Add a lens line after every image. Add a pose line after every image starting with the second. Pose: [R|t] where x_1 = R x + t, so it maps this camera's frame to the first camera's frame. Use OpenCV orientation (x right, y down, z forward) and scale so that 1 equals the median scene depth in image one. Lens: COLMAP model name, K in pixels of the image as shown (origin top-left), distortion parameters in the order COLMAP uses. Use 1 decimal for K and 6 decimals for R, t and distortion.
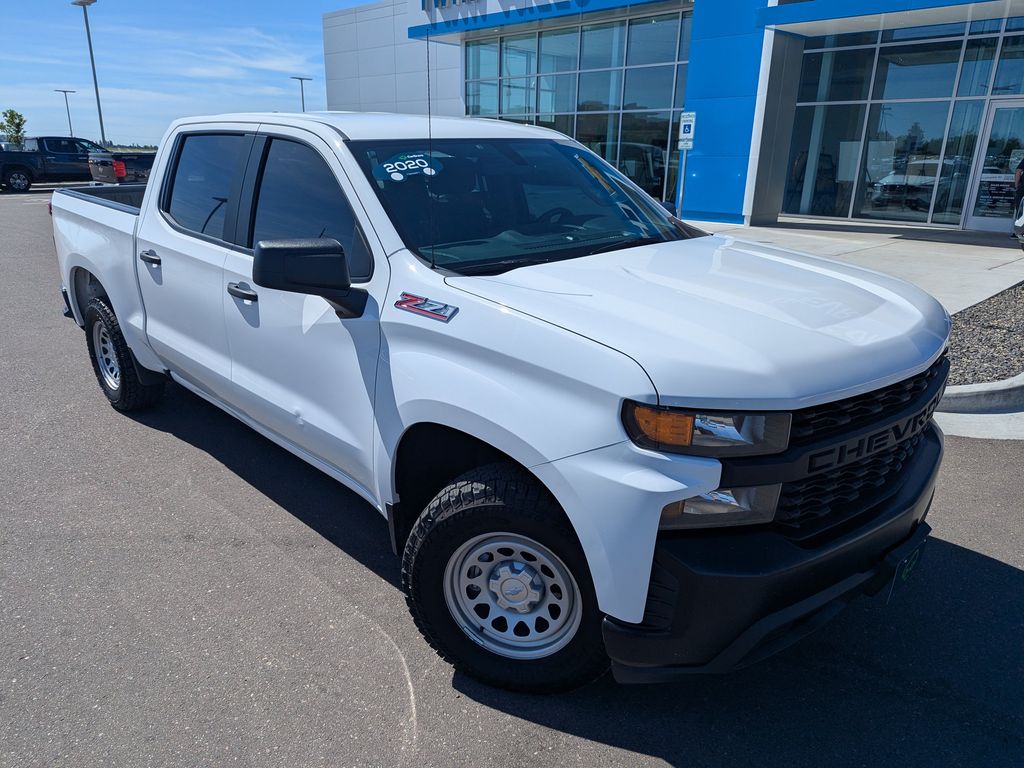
lens RADIAL K [[729.6, 0, 516.2], [0, 729.6, 391.2], [0, 0, 1]] dist [0.037601, -0.034892]
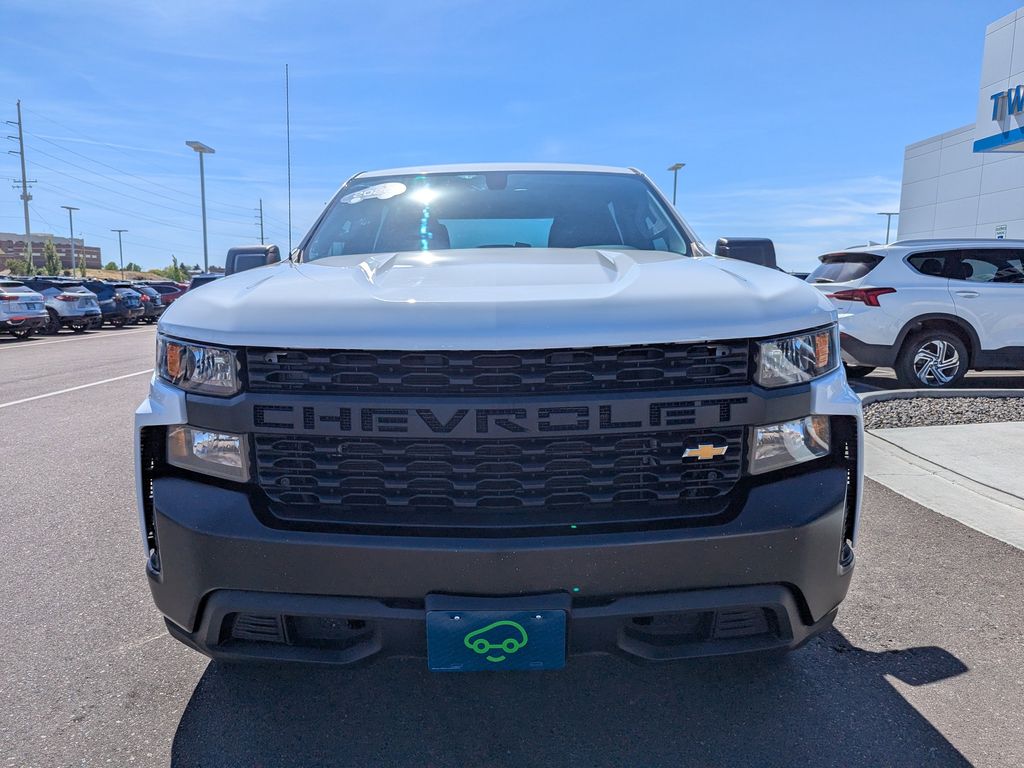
lens RADIAL K [[722.1, 0, 498.2], [0, 722.1, 387.6], [0, 0, 1]] dist [0.042268, -0.033604]
pose [[0.706212, 0.081278, -0.703320, 0.687732], [-0.210673, 0.972515, -0.099153, 0.052552], [0.675930, 0.218193, 0.703925, 0.334246]]
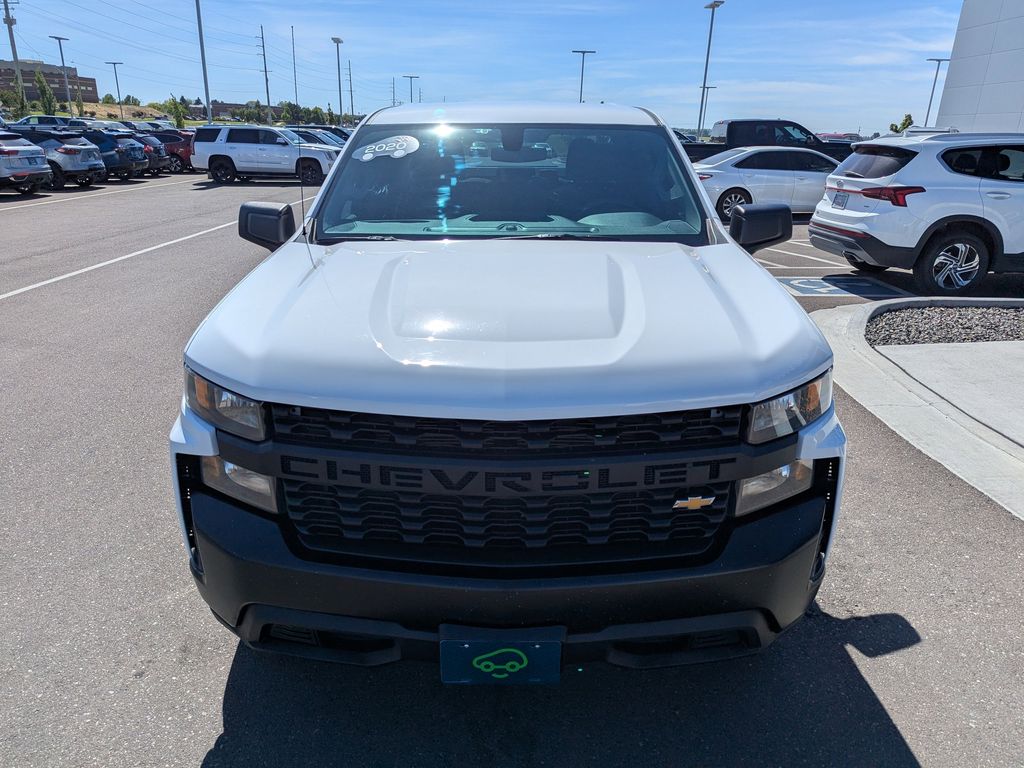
lens RADIAL K [[722.1, 0, 509.8], [0, 722.1, 390.0], [0, 0, 1]] dist [0.033252, -0.018051]
pose [[0.699483, 0.237905, -0.673888, 0.691444], [-0.228439, 0.967923, 0.104594, -0.089228], [0.677155, 0.080781, 0.731393, 0.291882]]
